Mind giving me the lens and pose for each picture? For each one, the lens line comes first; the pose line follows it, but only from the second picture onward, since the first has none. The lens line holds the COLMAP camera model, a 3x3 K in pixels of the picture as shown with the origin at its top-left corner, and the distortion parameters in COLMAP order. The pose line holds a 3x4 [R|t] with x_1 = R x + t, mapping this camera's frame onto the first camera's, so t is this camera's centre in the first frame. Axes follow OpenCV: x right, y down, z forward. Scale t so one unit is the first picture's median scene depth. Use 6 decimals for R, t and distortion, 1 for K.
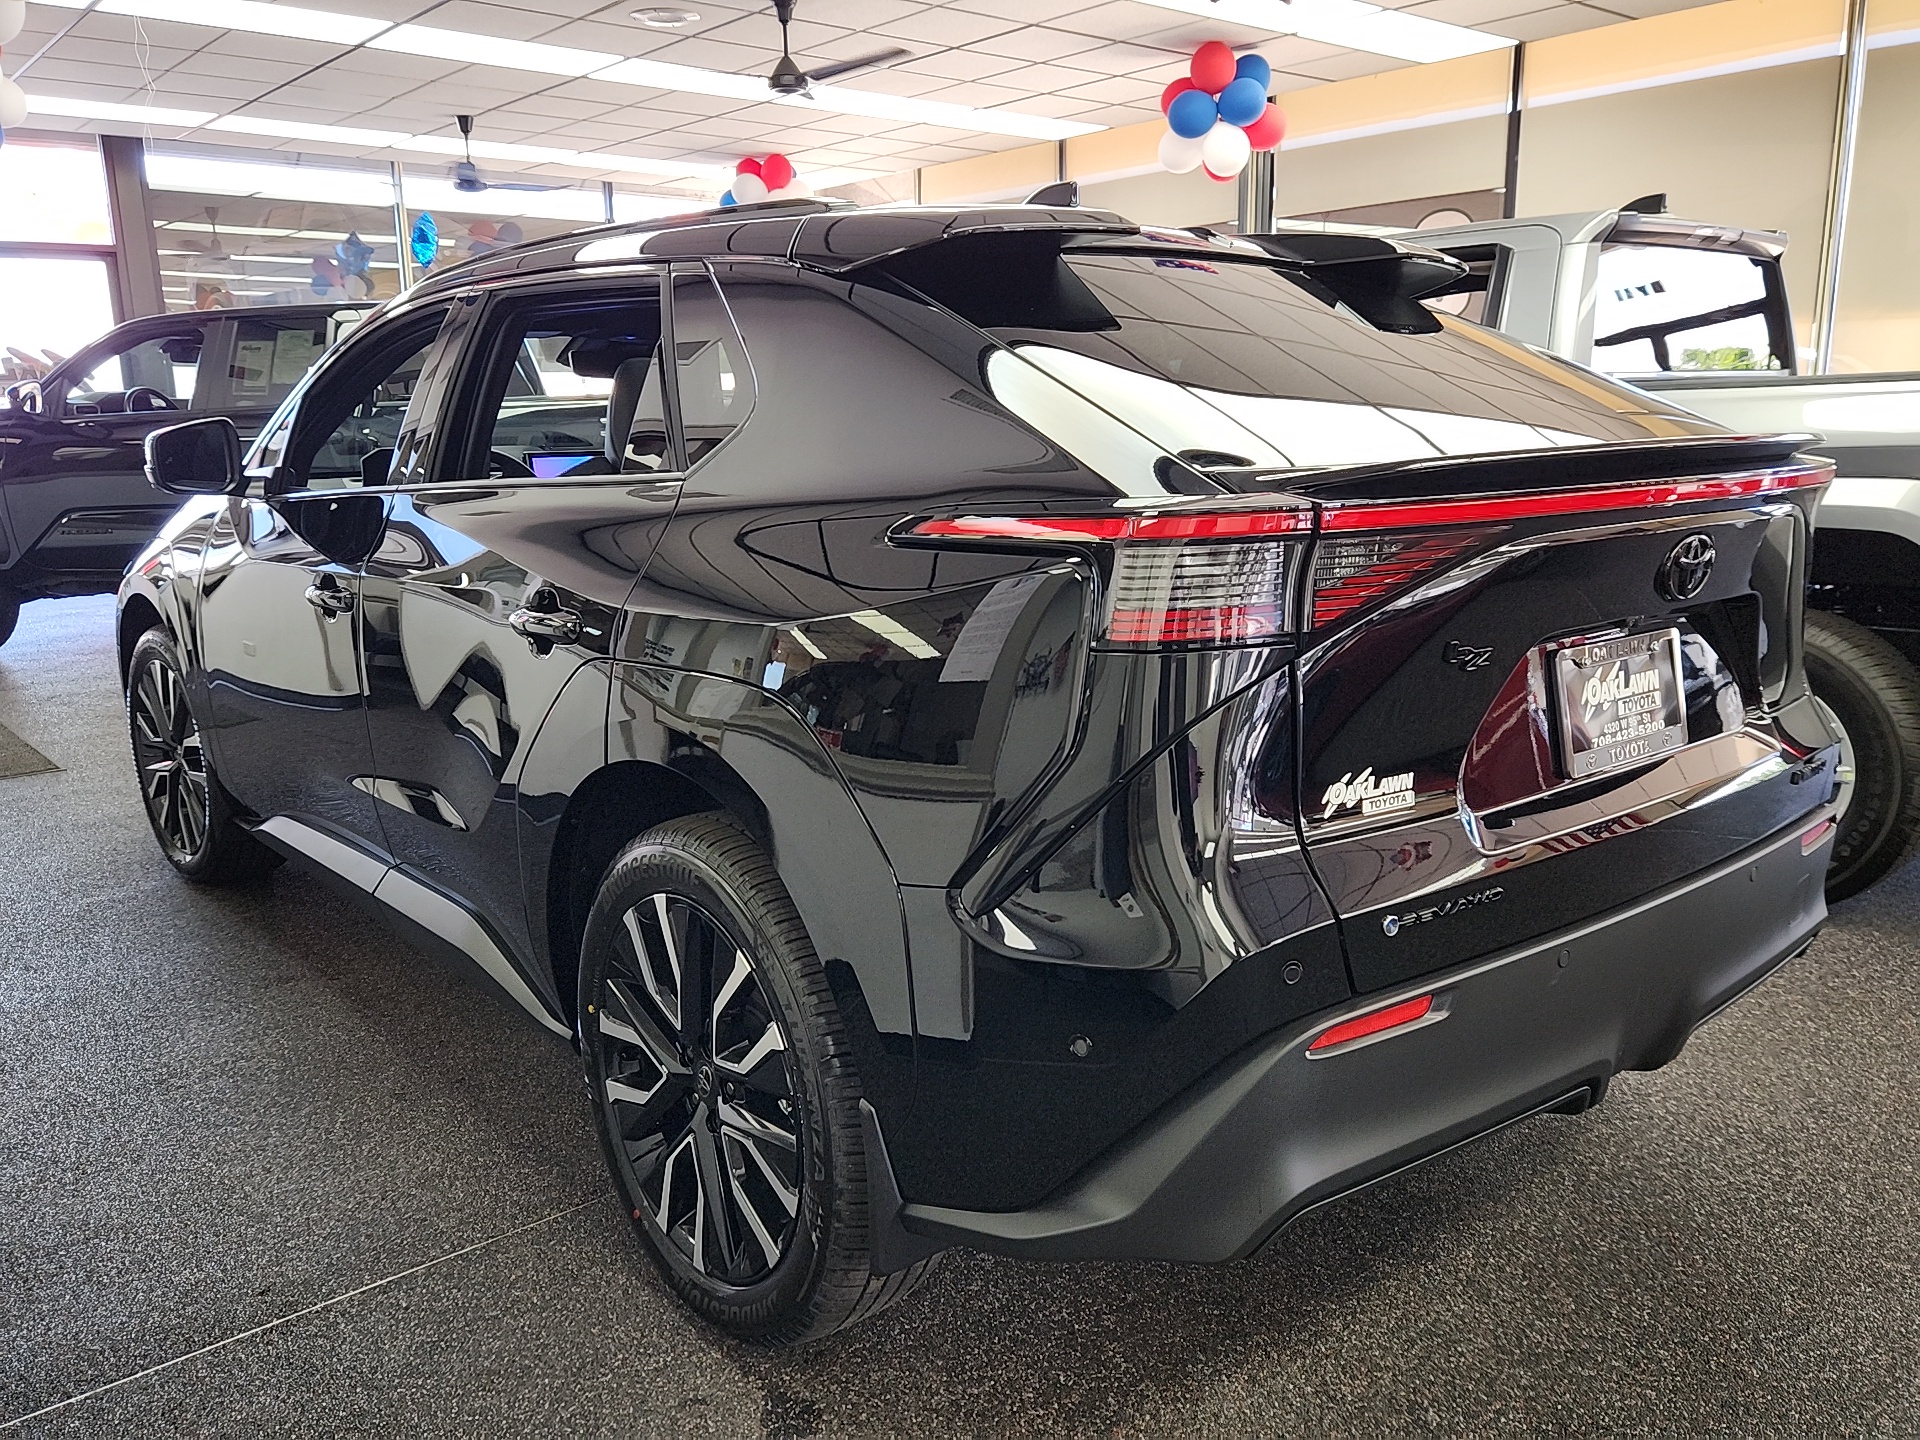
lens RADIAL K [[1541.3, 0, 964.6], [0, 1541.3, 713.4], [0, 0, 1]] dist [0.027248, -0.017005]
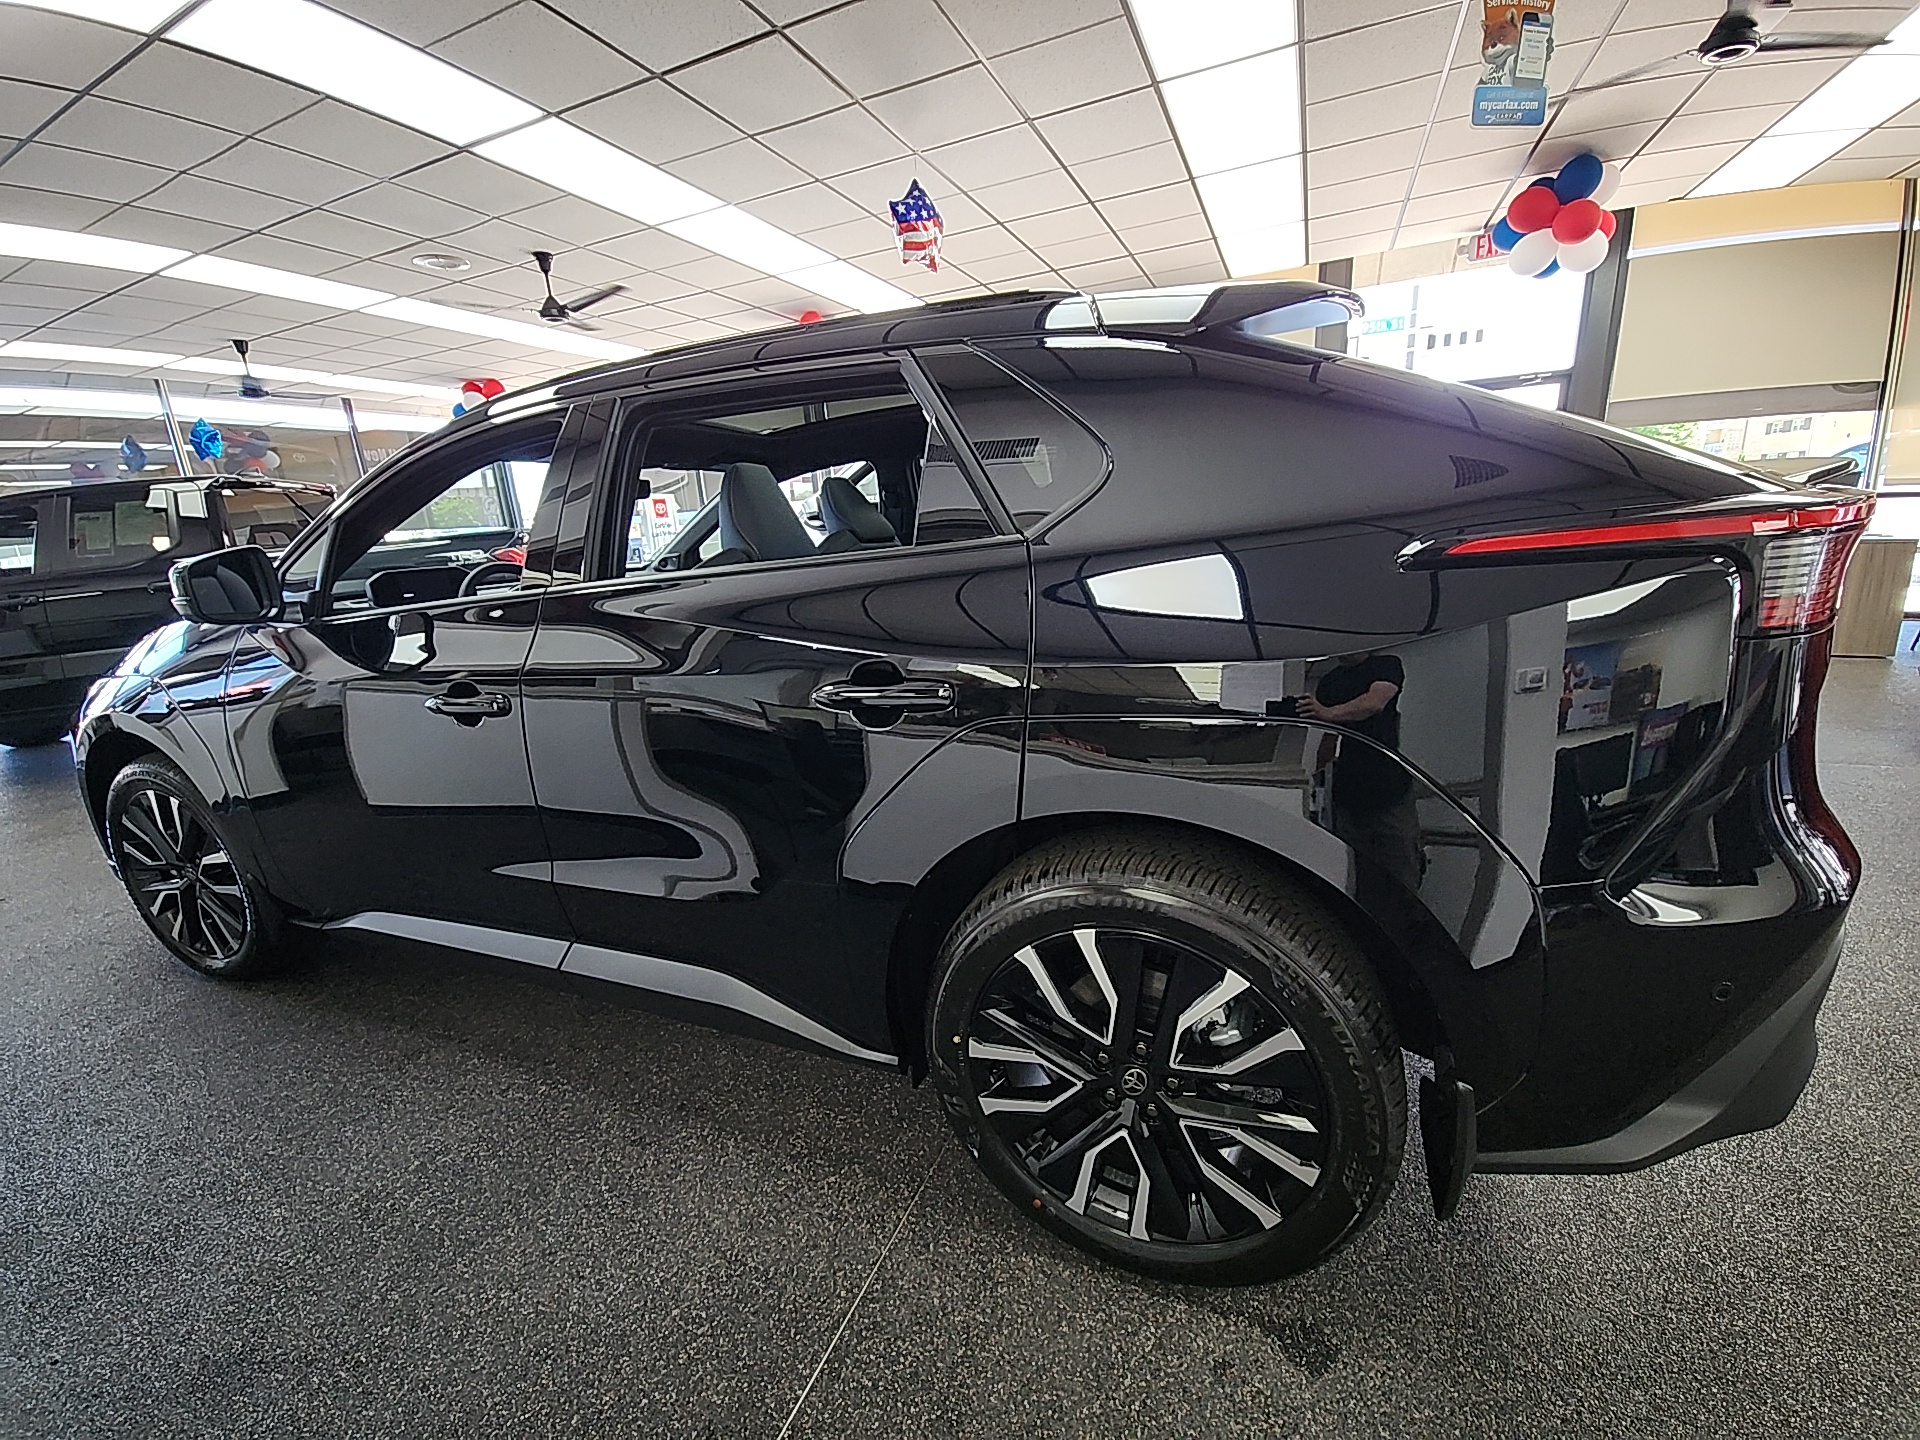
lens RADIAL K [[775.6, 0, 960.0], [0, 775.6, 720.0], [0, 0, 1]] dist [0.015498, -0.013037]
pose [[0.890882, -0.159601, 0.425273, -0.250251], [0.144280, 0.987181, 0.068237, -0.039223], [-0.430712, 0.000568, 0.902489, 0.287884]]
